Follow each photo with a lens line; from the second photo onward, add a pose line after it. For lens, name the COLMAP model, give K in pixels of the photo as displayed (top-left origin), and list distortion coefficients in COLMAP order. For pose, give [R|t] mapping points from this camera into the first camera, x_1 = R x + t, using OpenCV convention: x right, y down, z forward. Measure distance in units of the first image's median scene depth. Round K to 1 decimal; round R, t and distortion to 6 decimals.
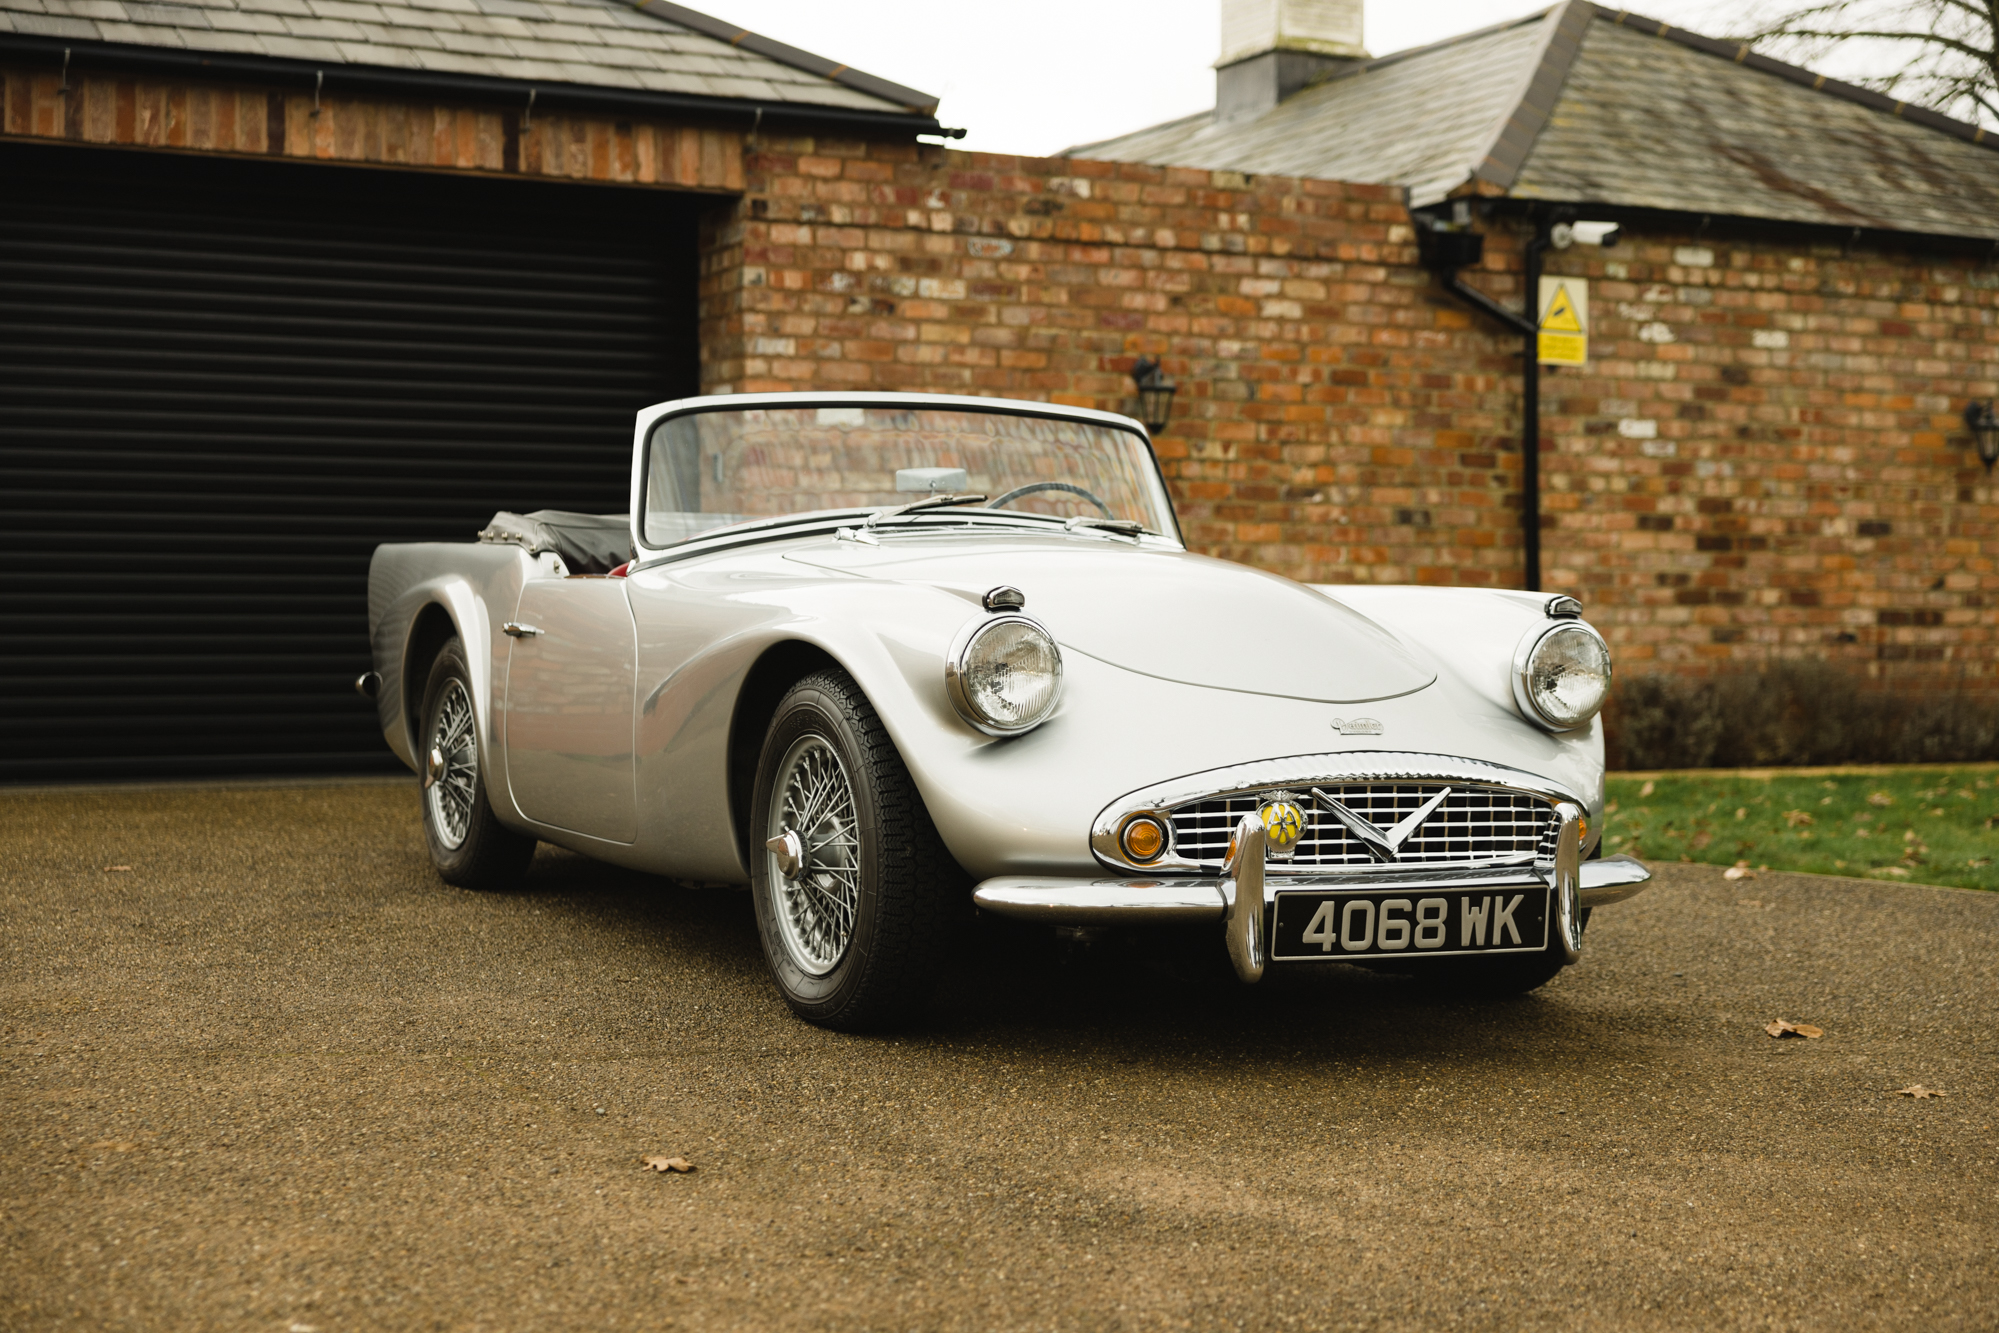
lens RADIAL K [[3008.2, 0, 991.8], [0, 3008.2, 682.0], [0, 0, 1]] dist [-0.002281, 0.000000]
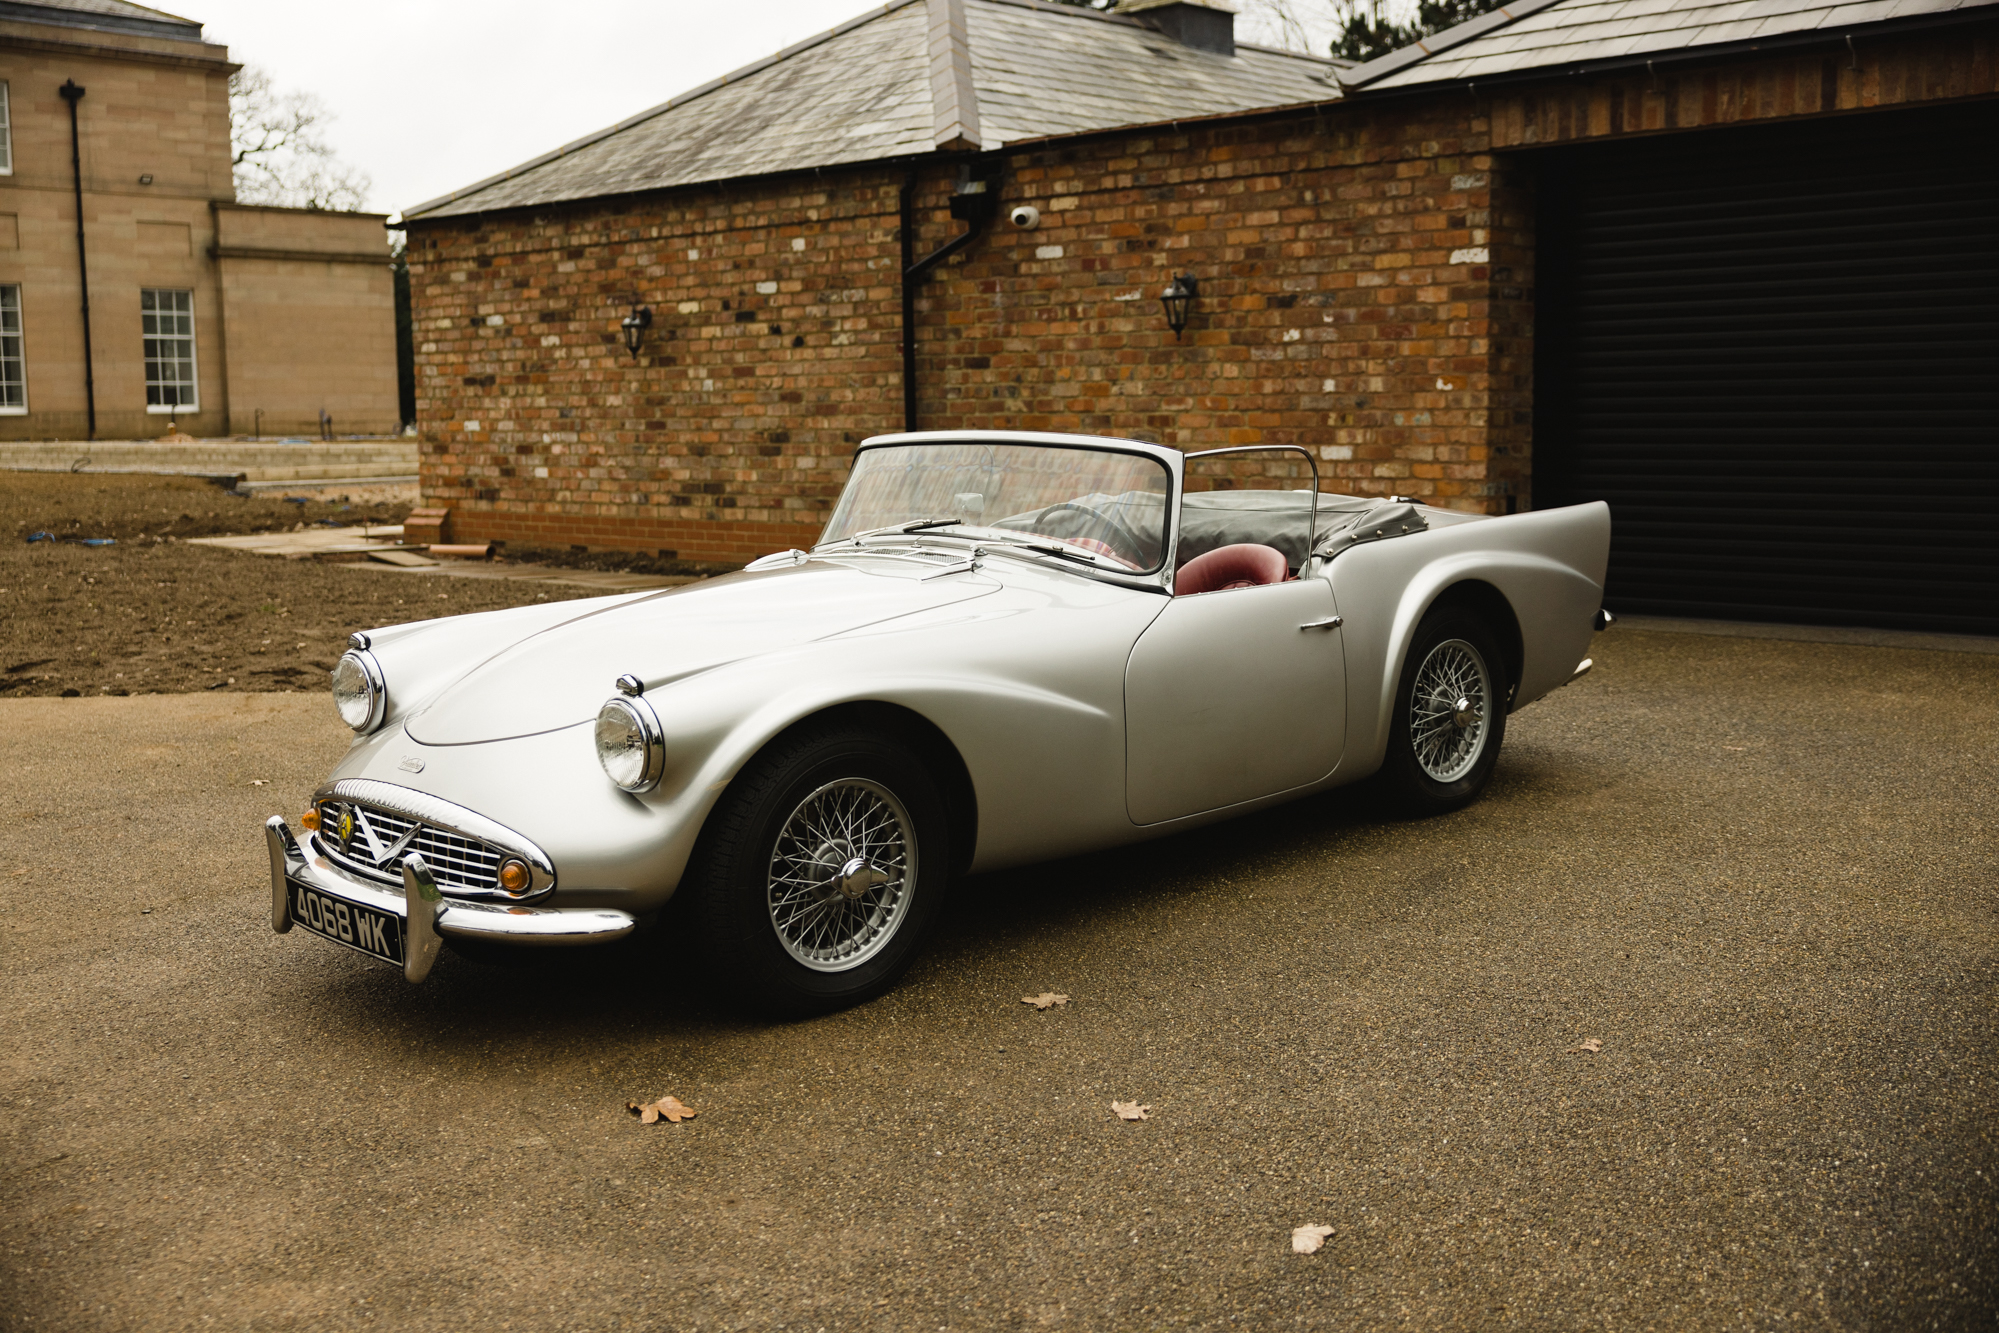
lens RADIAL K [[2096.4, 0, 991.1], [0, 2096.4, 654.8], [0, 0, 1]] dist [-0.000714, 0.000000]
pose [[0.317236, 0.109727, -0.941978, 0.474243], [0.002031, 0.993203, 0.116378, -0.061746], [0.948345, -0.038833, 0.314856, 0.432473]]
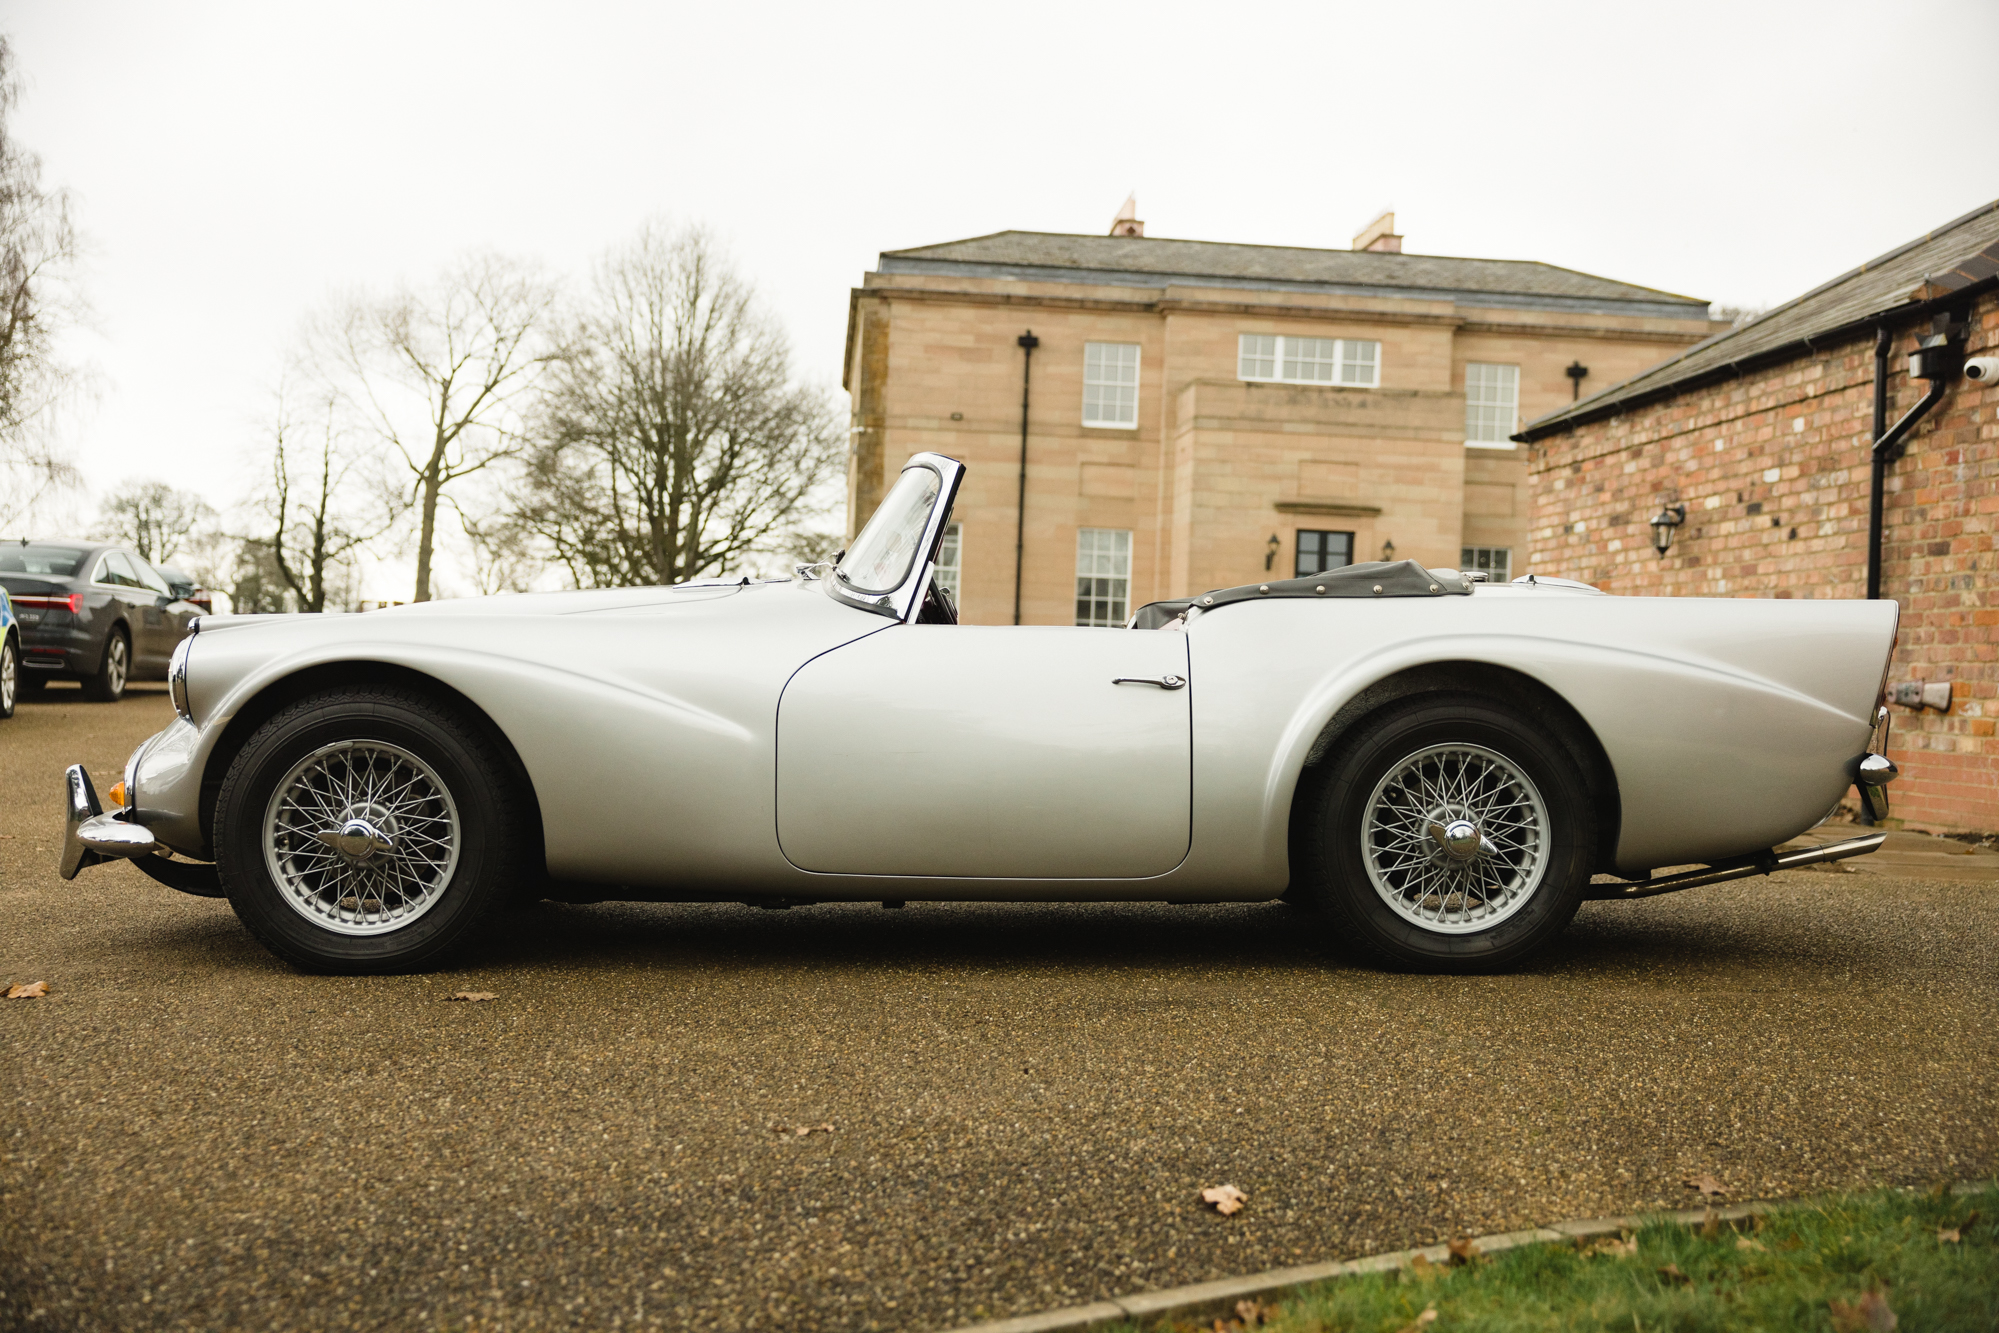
lens RADIAL K [[2096.4, 0, 1006.1], [0, 2096.4, 678.1], [0, 0, 1]] dist [-0.000714, 0.000000]
pose [[-0.400032, -0.012132, -0.916421, 0.409462], [-0.051476, 0.998631, 0.009249, -0.013676], [0.915054, 0.050874, -0.400109, 0.803104]]
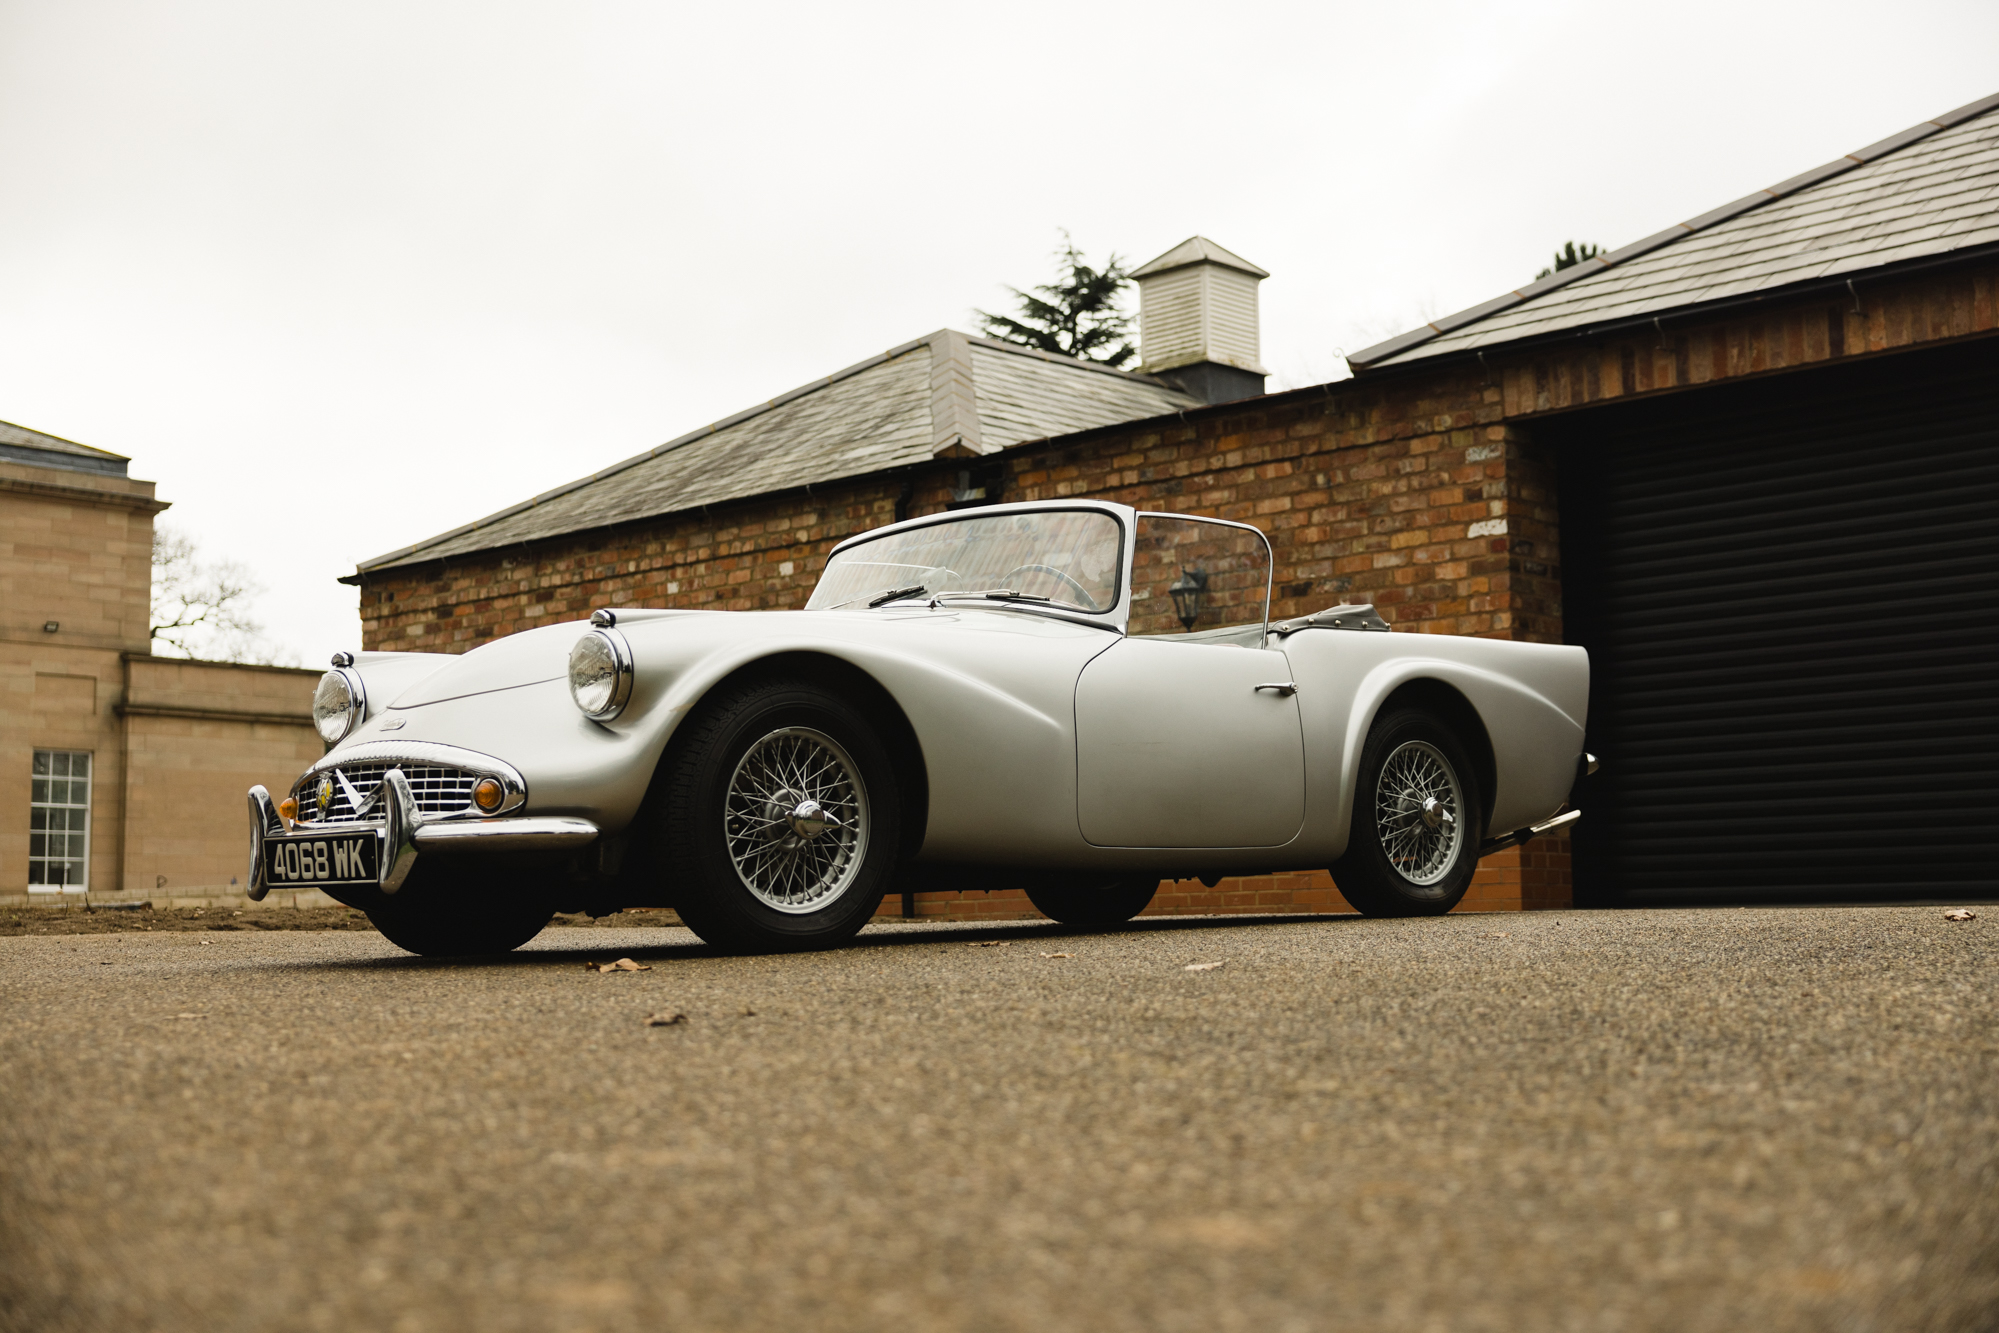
lens RADIAL K [[2520.7, 0, 1000.2], [0, 2520.7, 667.0], [0, 0, 1]] dist [0.009058, 0.000000]
pose [[0.308587, -0.105271, -0.945353, 0.588118], [-0.000898, 0.993824, -0.110961, 0.052701], [0.951196, 0.035091, 0.306587, 0.412357]]
